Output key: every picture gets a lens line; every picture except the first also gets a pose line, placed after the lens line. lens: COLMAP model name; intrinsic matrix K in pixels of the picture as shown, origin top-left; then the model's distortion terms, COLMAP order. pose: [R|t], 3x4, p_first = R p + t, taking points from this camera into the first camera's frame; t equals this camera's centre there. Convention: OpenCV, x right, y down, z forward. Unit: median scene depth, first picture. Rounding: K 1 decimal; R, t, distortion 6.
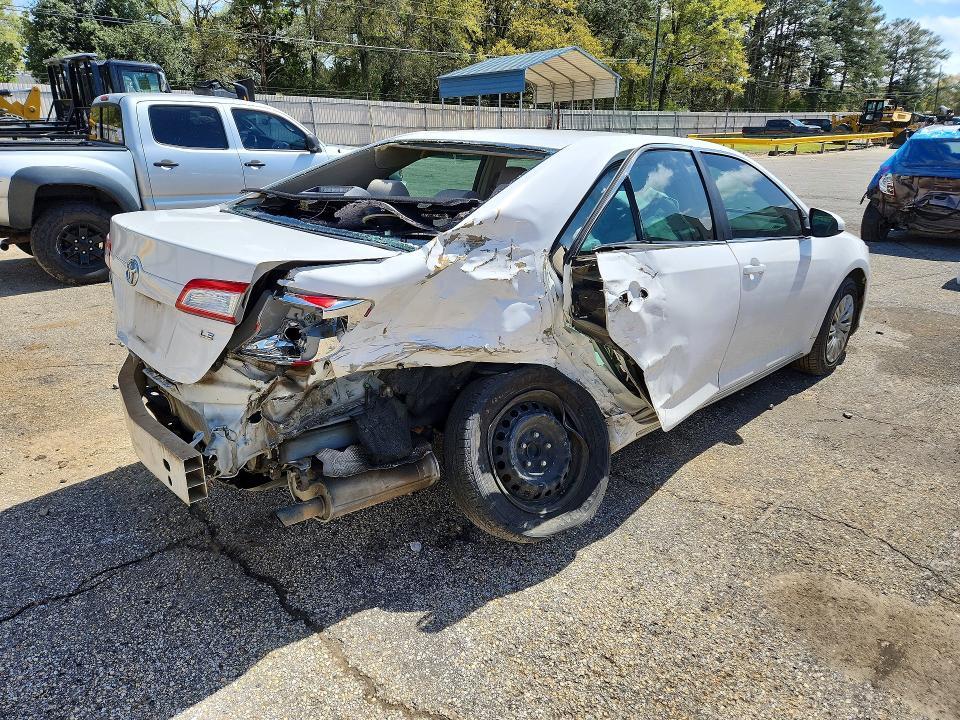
lens RADIAL K [[672.4, 0, 480.0], [0, 672.4, 360.0], [0, 0, 1]] dist [0.057531, -0.050744]
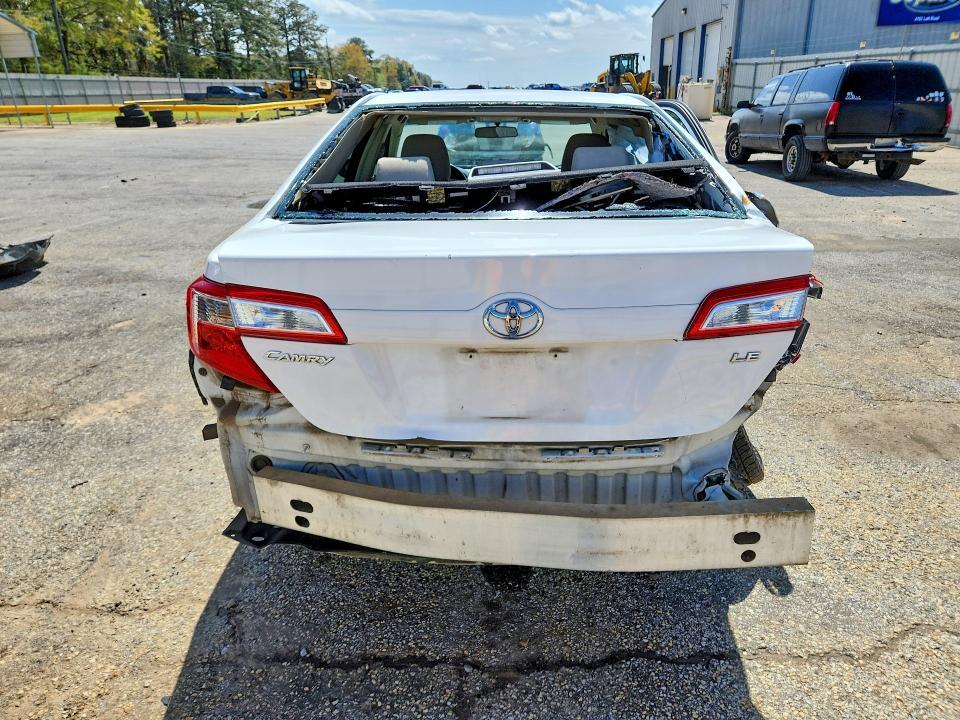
lens RADIAL K [[672.4, 0, 480.0], [0, 672.4, 360.0], [0, 0, 1]] dist [0.057531, -0.050744]
pose [[0.668121, -0.281989, 0.688546, -0.104333], [0.253294, 0.956327, 0.145877, -0.020395], [-0.699612, 0.076941, 0.710369, 0.061187]]
